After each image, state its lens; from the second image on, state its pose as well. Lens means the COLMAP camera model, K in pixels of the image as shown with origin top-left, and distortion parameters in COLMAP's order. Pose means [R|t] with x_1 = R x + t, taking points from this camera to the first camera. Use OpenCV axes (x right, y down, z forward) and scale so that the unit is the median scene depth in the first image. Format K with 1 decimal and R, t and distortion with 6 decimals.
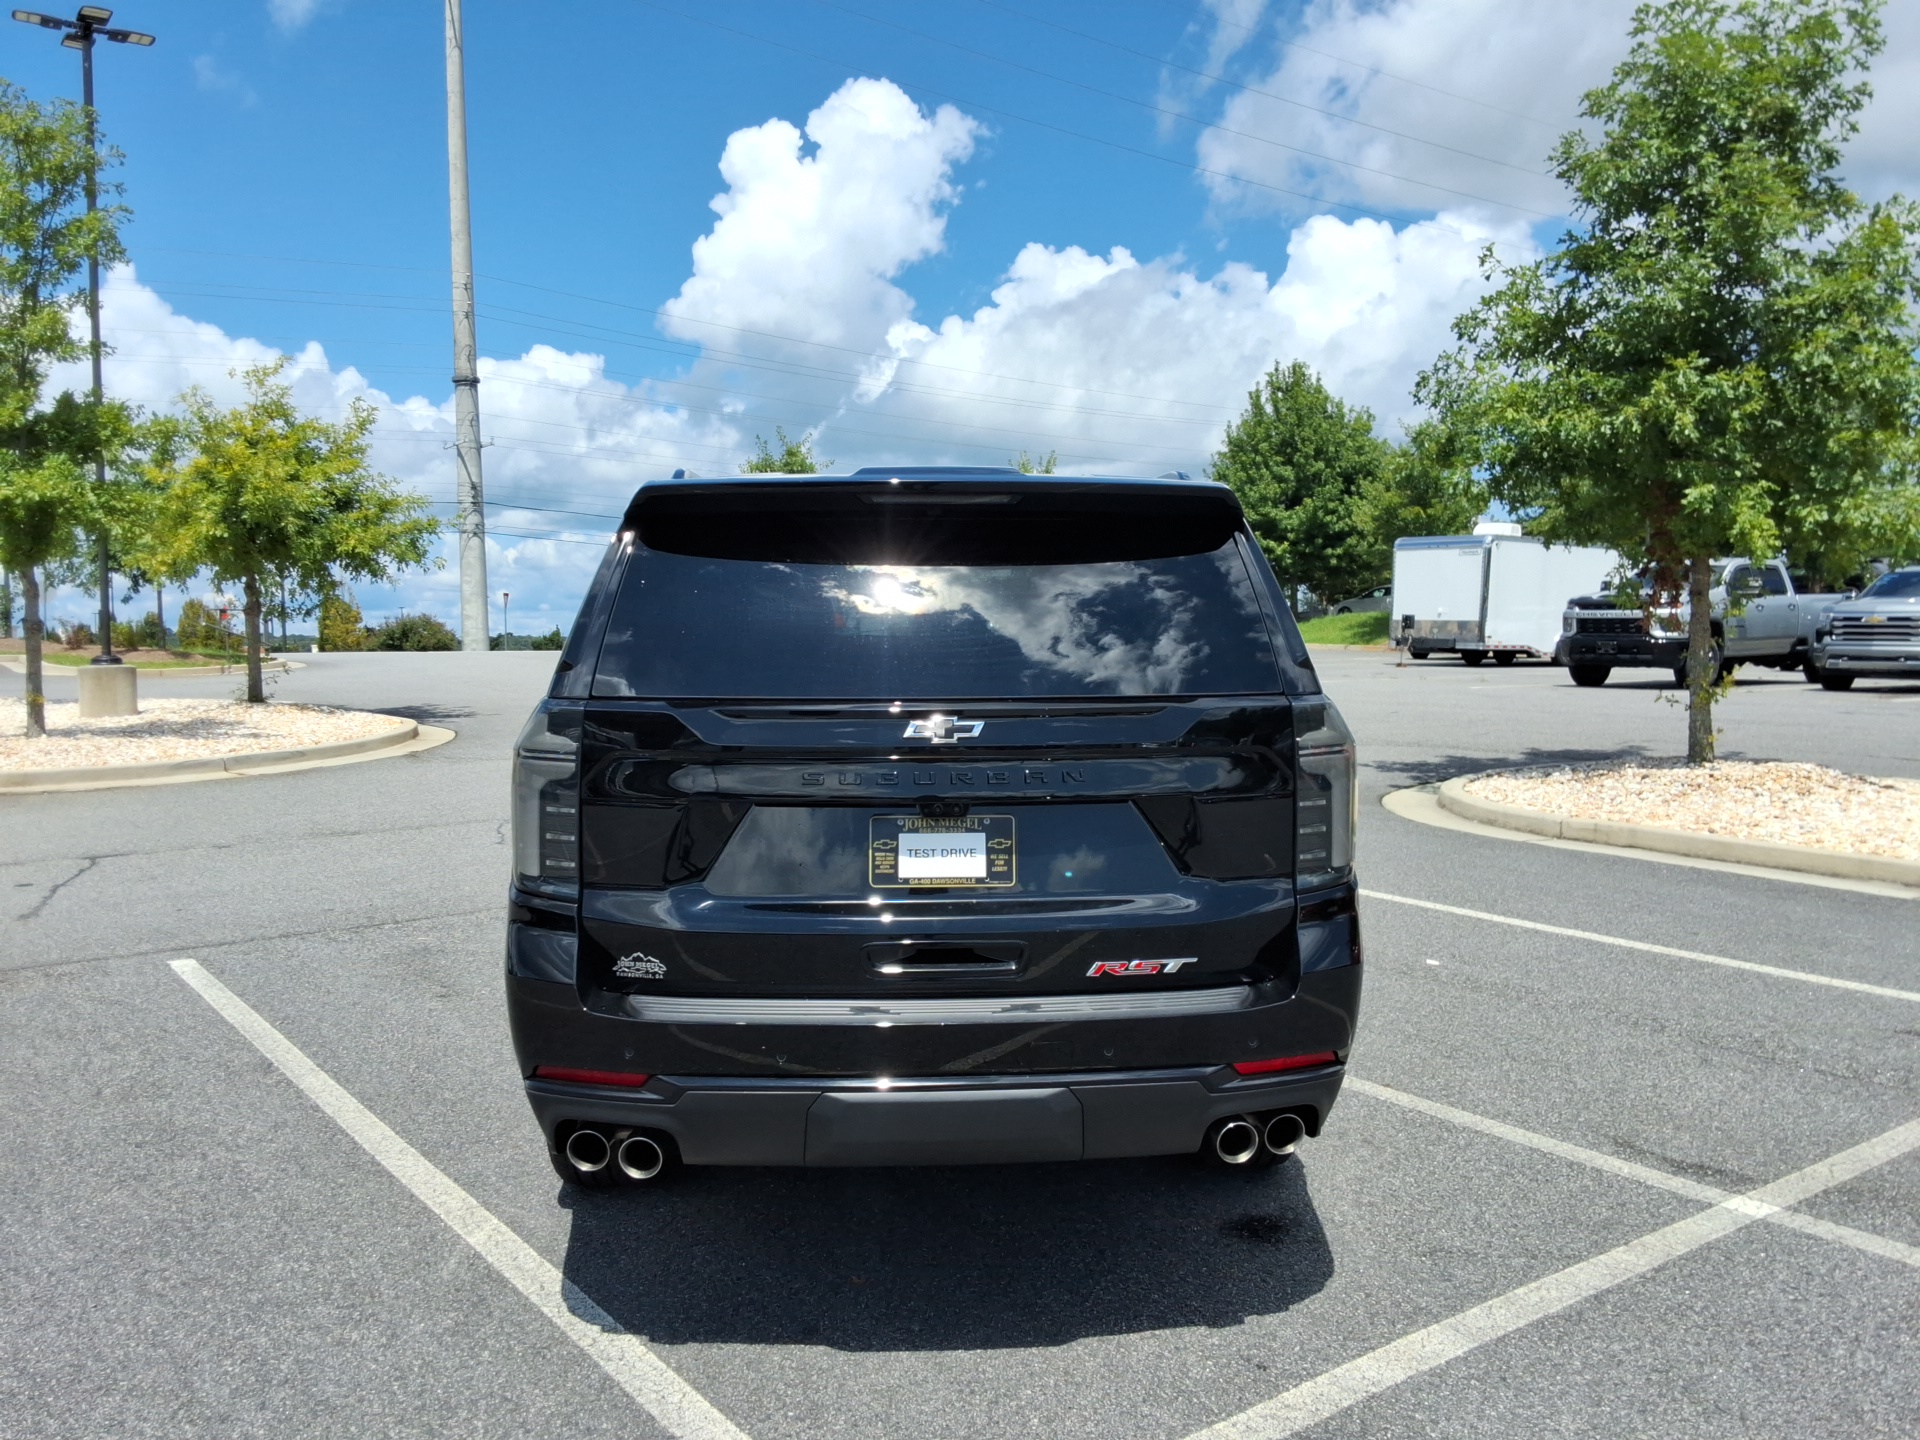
lens RADIAL K [[1556.6, 0, 966.3], [0, 1556.6, 725.4], [0, 0, 1]] dist [0.143673, -0.226070]
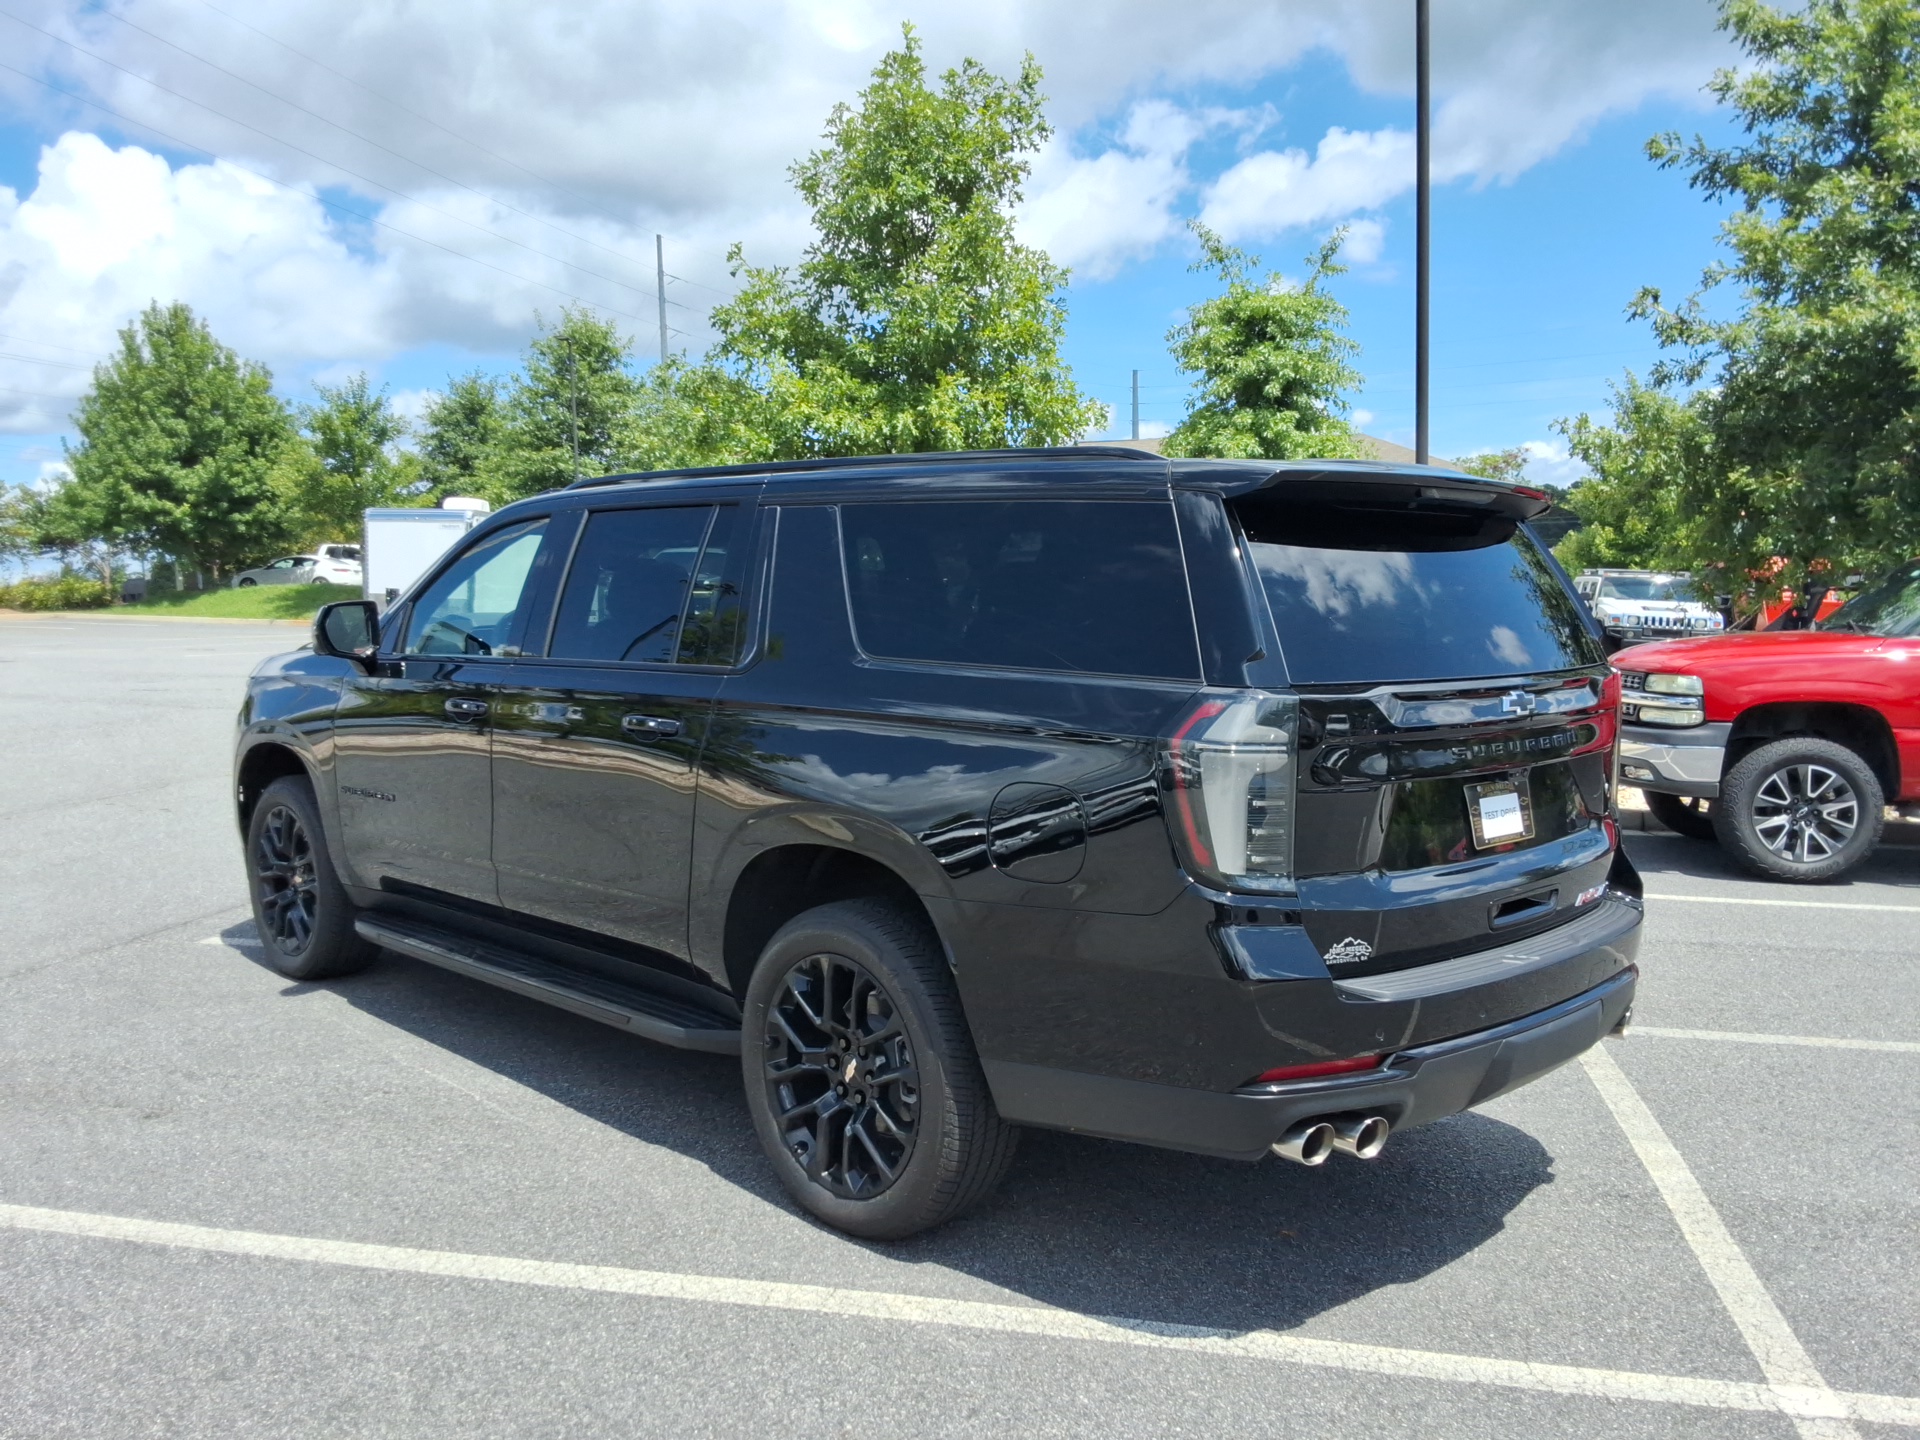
lens RADIAL K [[1556.6, 0, 966.3], [0, 1556.6, 725.4], [0, 0, 1]] dist [0.143673, -0.226070]
pose [[0.745121, -0.051533, 0.664935, -0.327635], [0.040471, 0.998667, 0.032047, -0.010219], [-0.665700, 0.003032, 0.746214, 0.128626]]
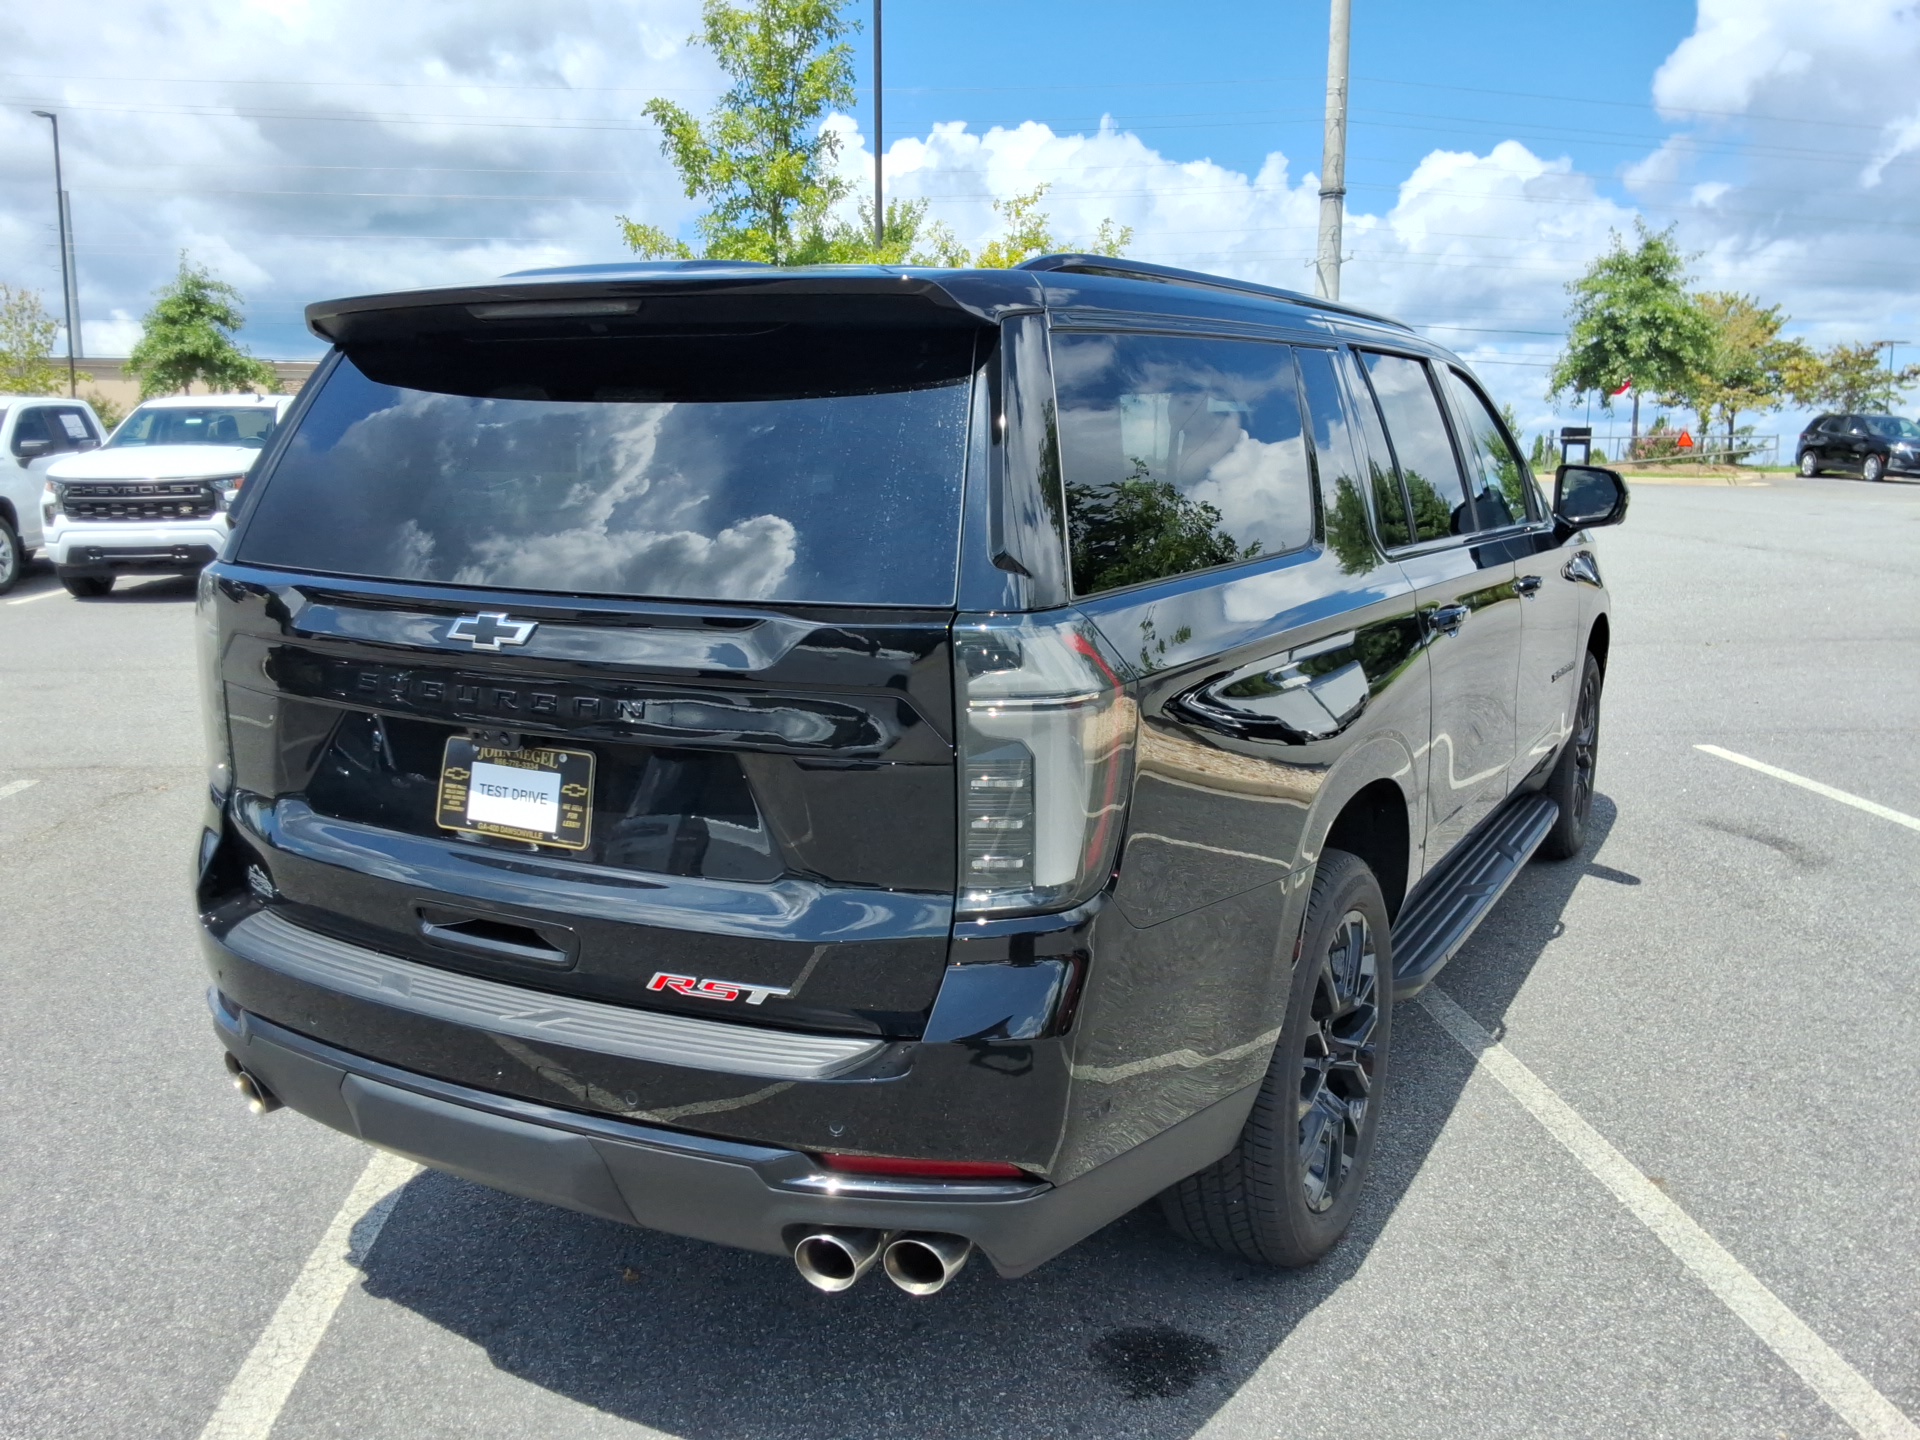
lens RADIAL K [[1561.3, 0, 969.4], [0, 1561.3, 723.3], [0, 0, 1]] dist [0.096752, -0.152980]
pose [[0.849118, 0.099990, -0.518652, 0.174889], [-0.041775, 0.991556, 0.122768, -0.016833], [0.526548, -0.082578, 0.846125, 0.149290]]
